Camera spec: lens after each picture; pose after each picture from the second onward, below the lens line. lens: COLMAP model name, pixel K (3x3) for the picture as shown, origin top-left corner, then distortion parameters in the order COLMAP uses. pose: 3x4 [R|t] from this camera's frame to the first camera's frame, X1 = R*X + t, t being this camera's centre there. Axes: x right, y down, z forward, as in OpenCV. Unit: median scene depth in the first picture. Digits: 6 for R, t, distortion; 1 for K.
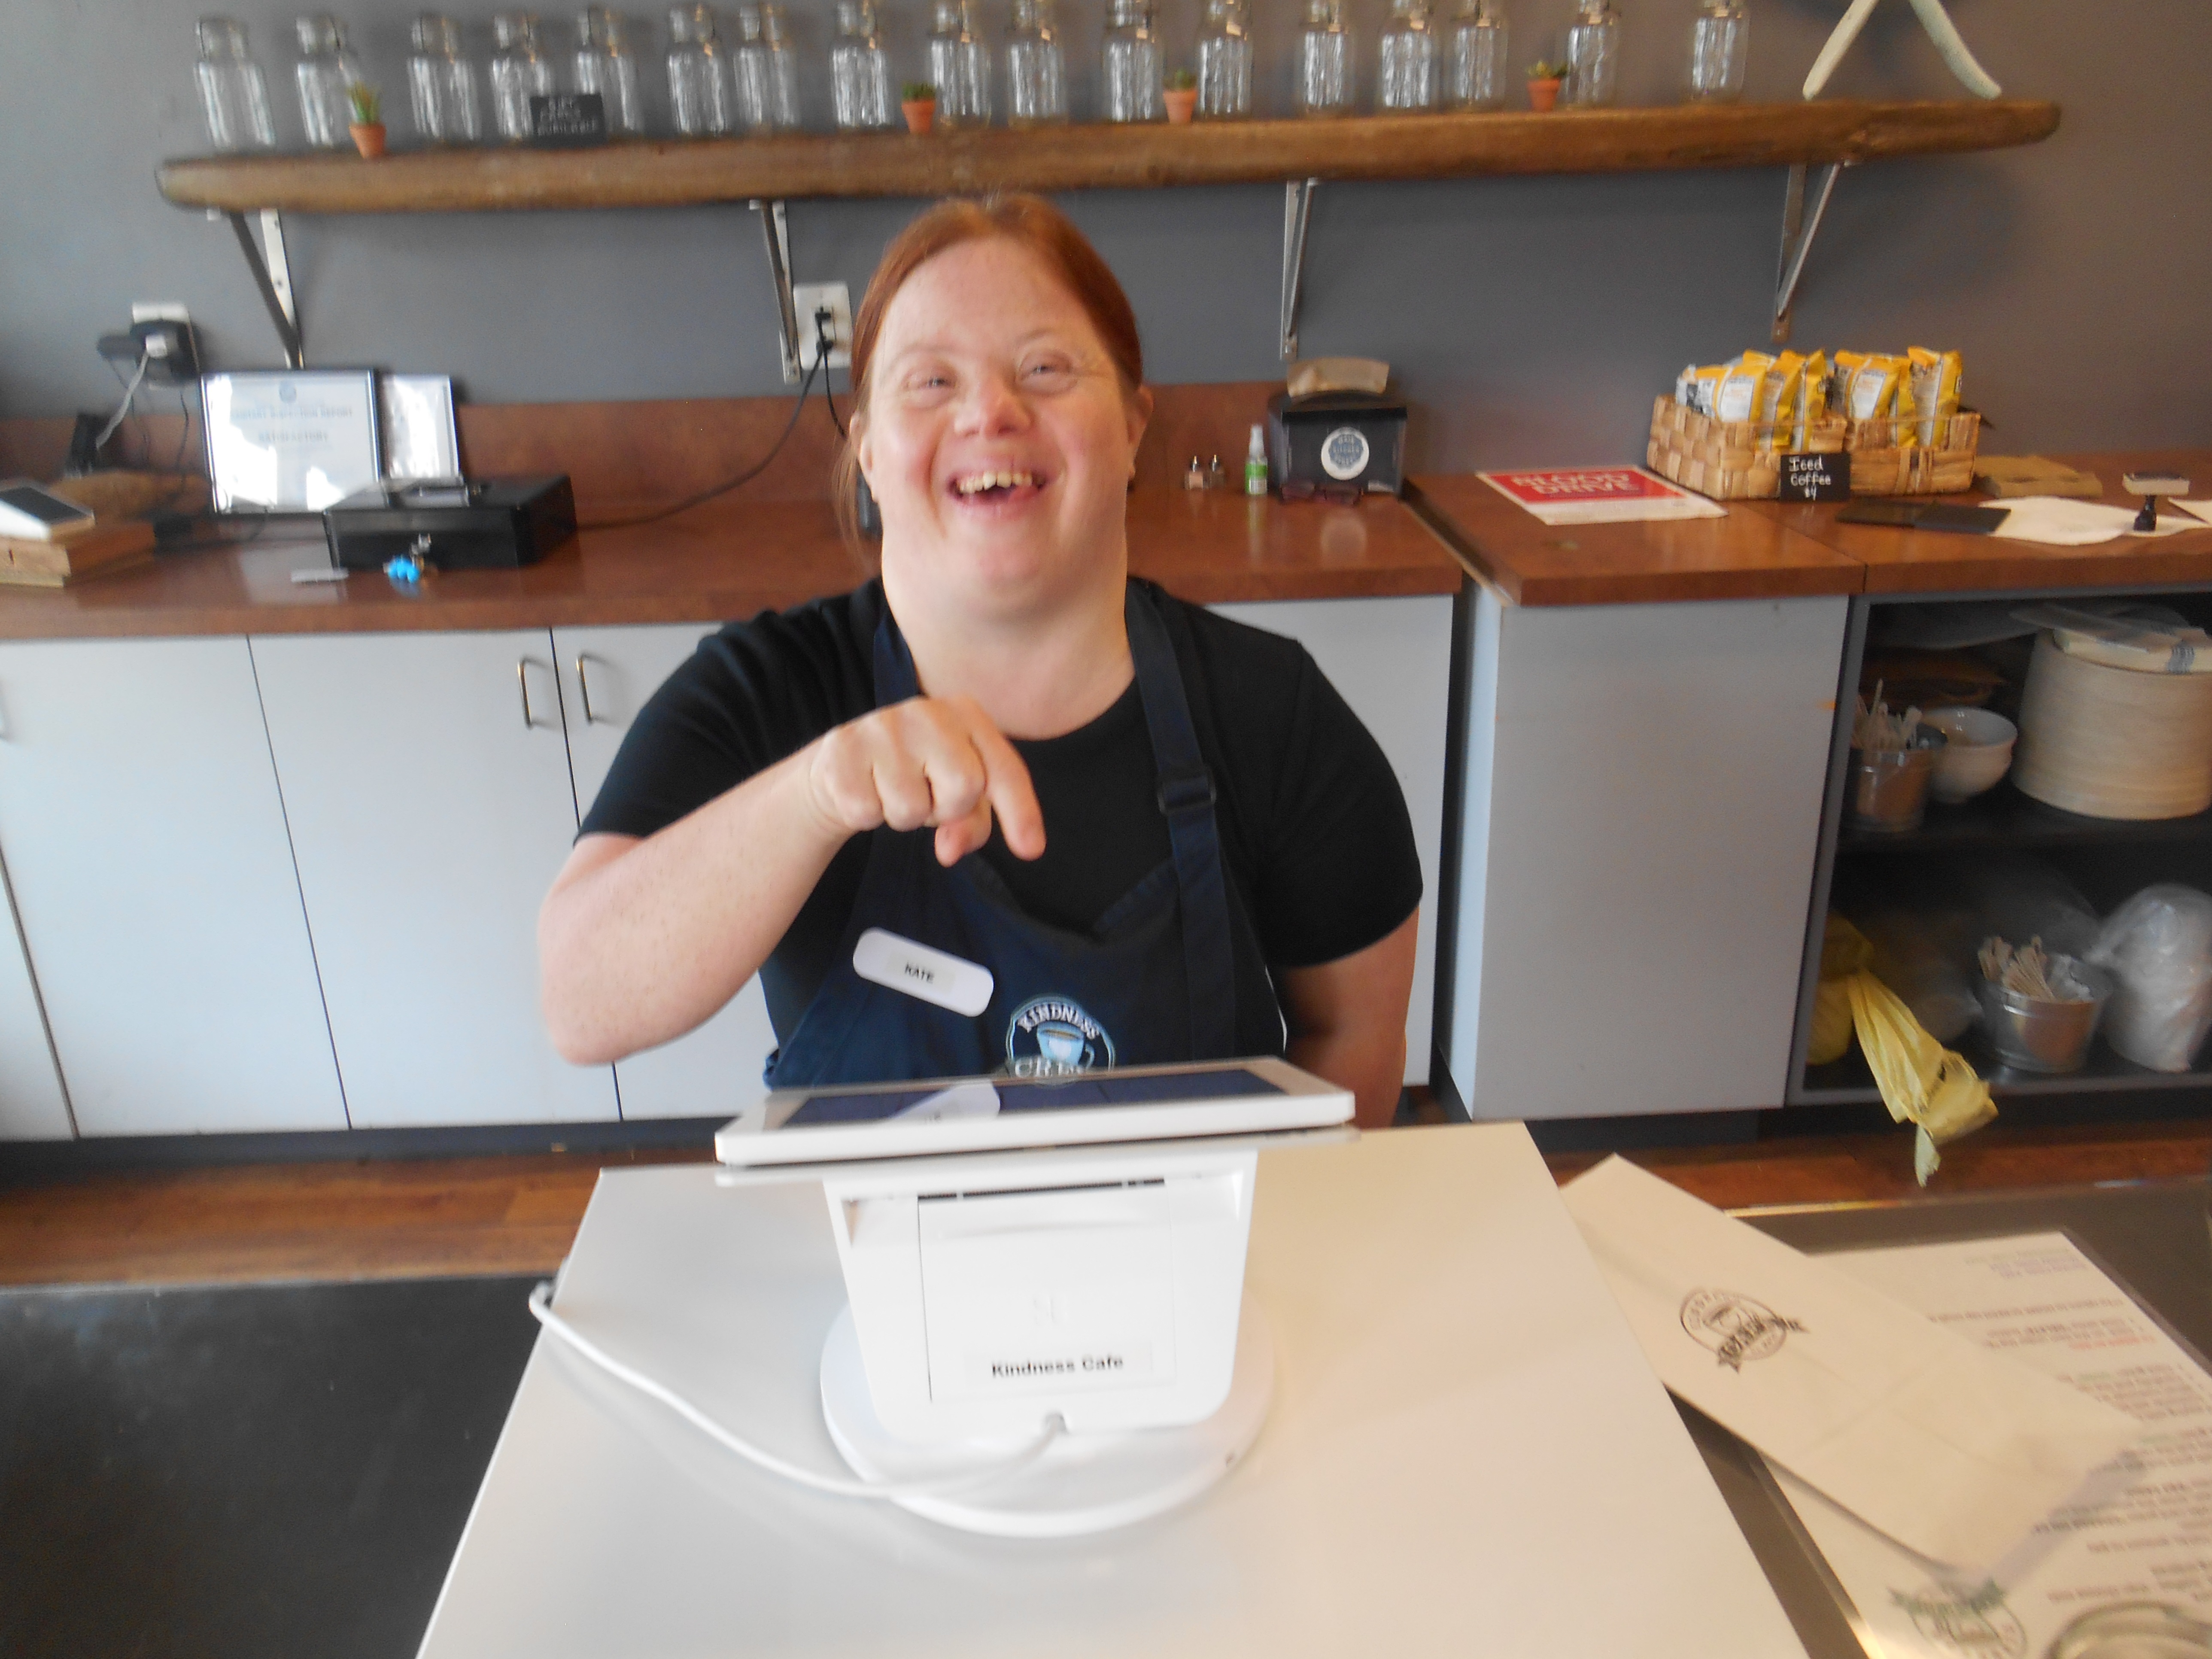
lens RADIAL K [[1730.4, 0, 1110.4], [0, 1730.4, 829.3], [0, 0, 1]] dist [0.001172, 0.002121]
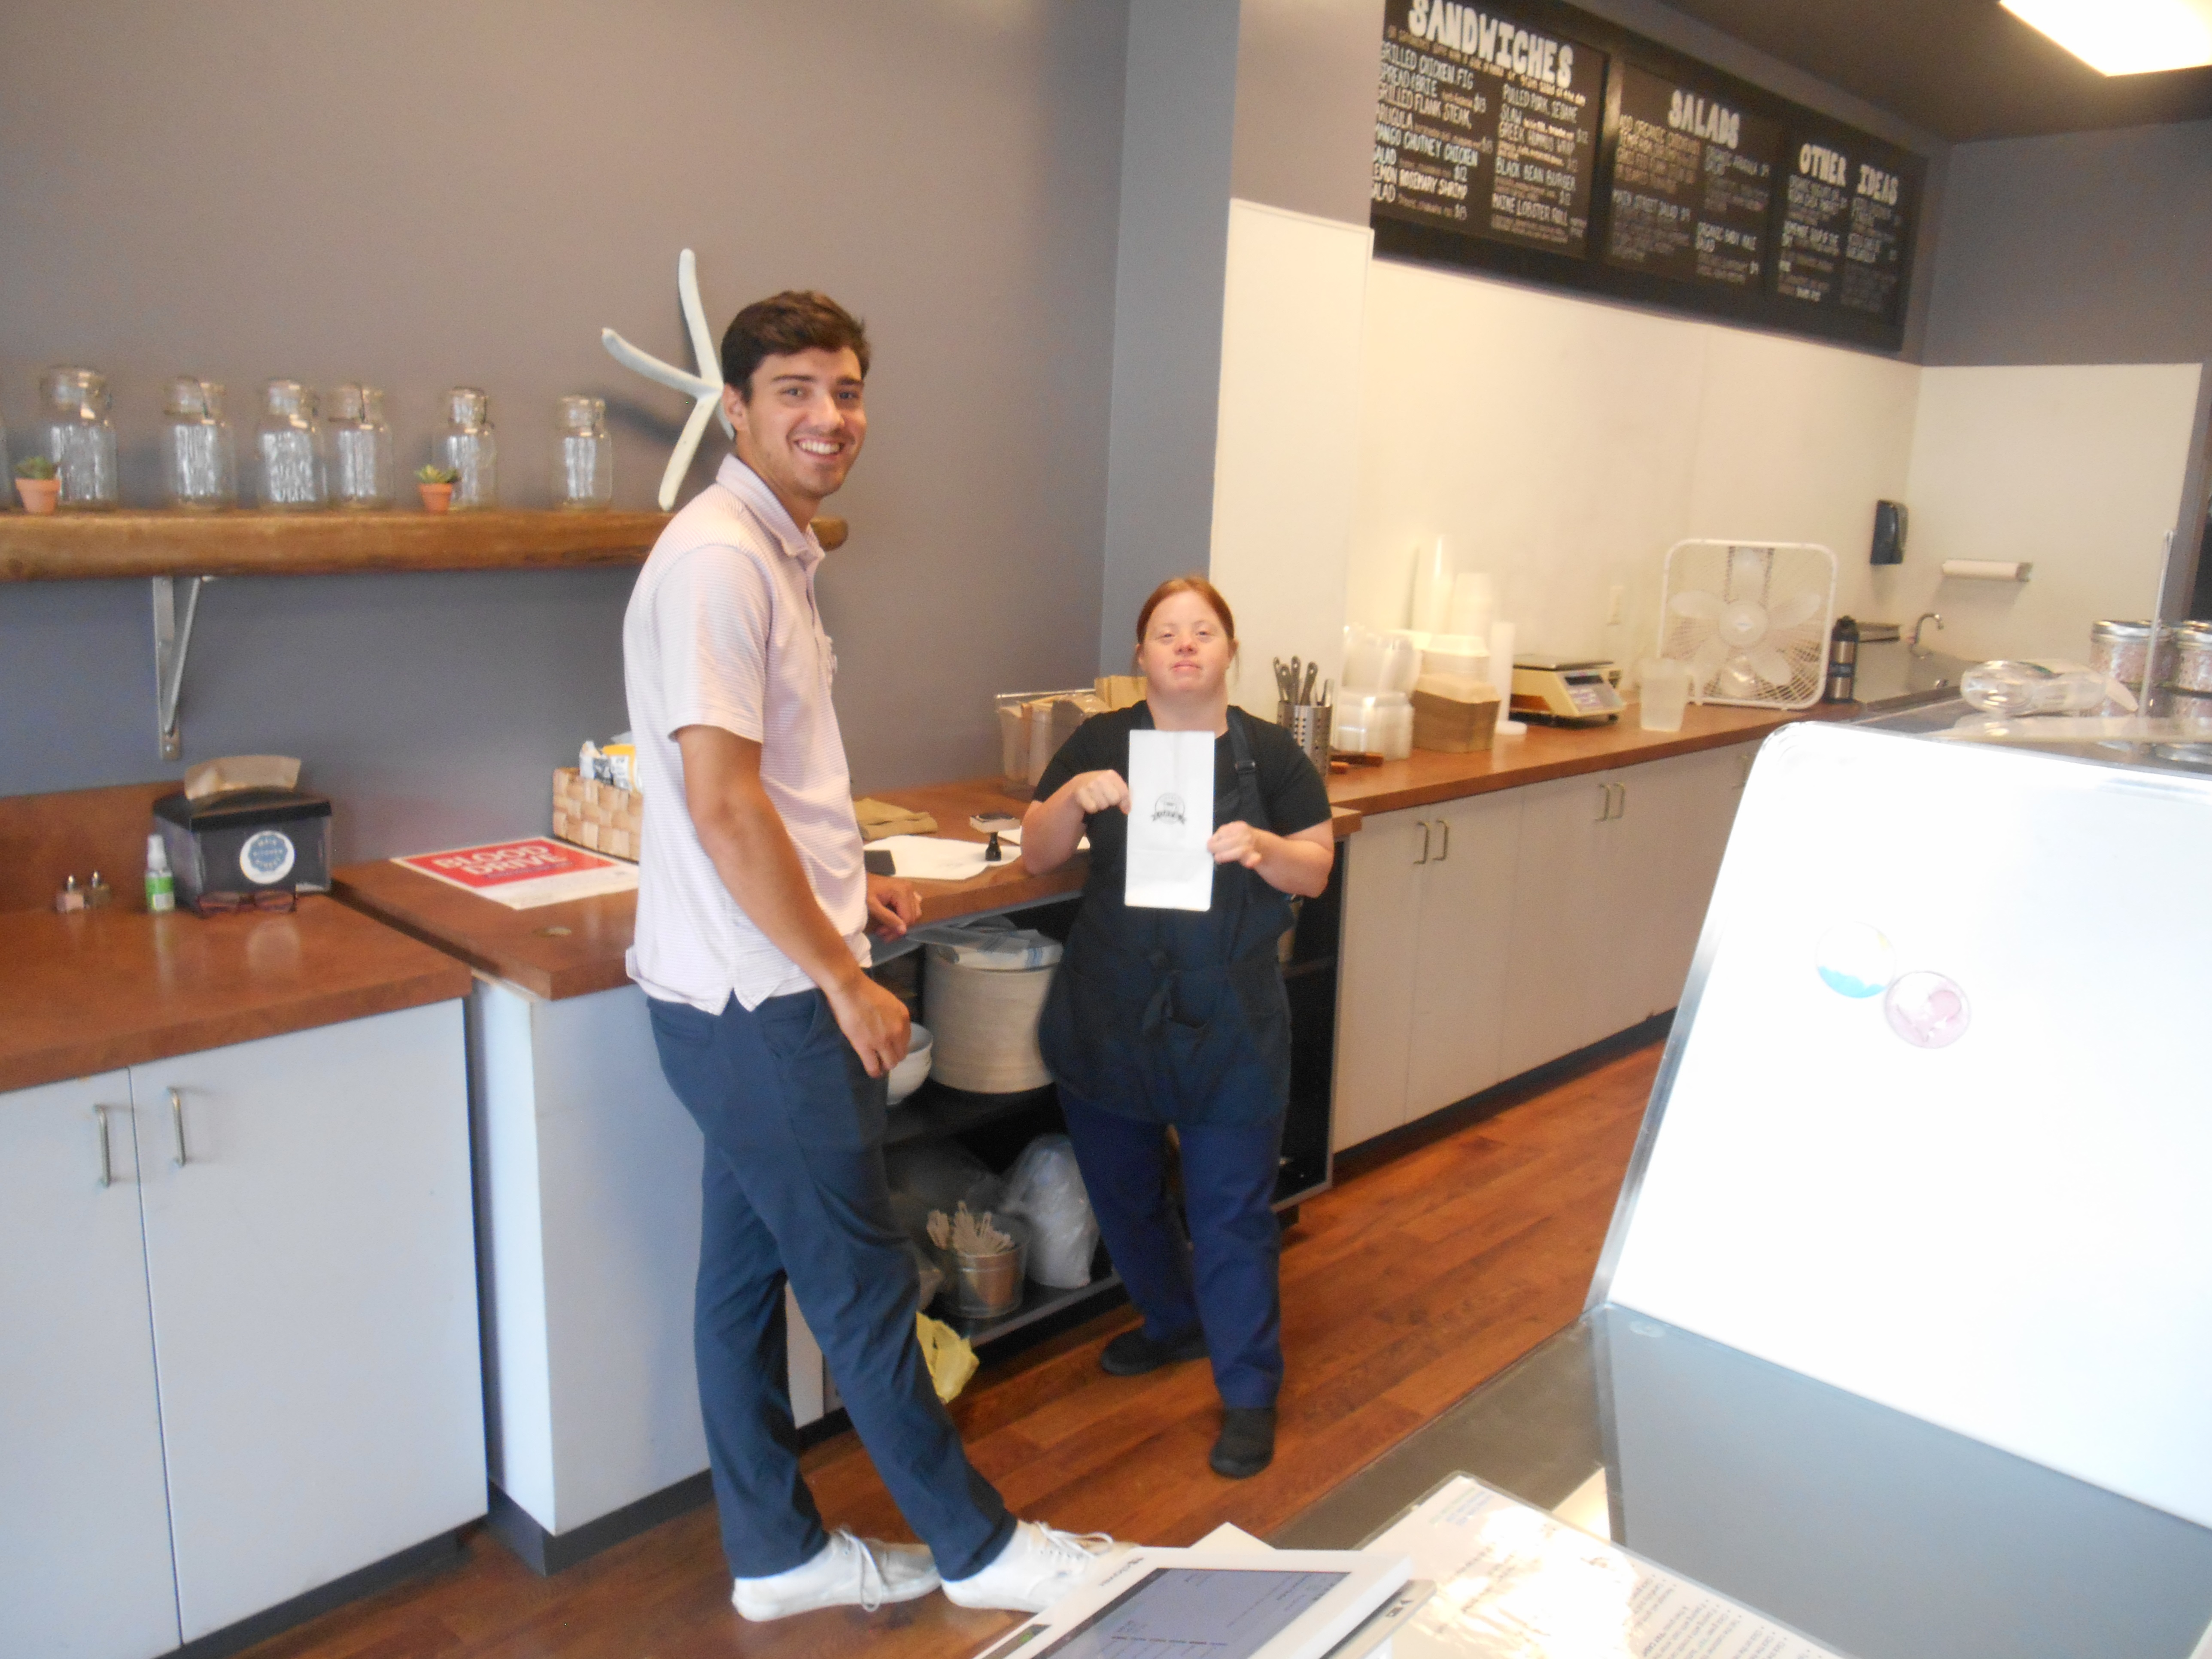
lens RADIAL K [[1730.4, 0, 1046.6], [0, 1730.4, 844.3], [0, 0, 1]] dist [0.001172, 0.002121]
pose [[0.734258, -0.097444, 0.671841, -0.187211], [0.202923, 0.975902, -0.080231, -0.069028], [-0.647833, 0.195242, 0.736338, 0.055289]]
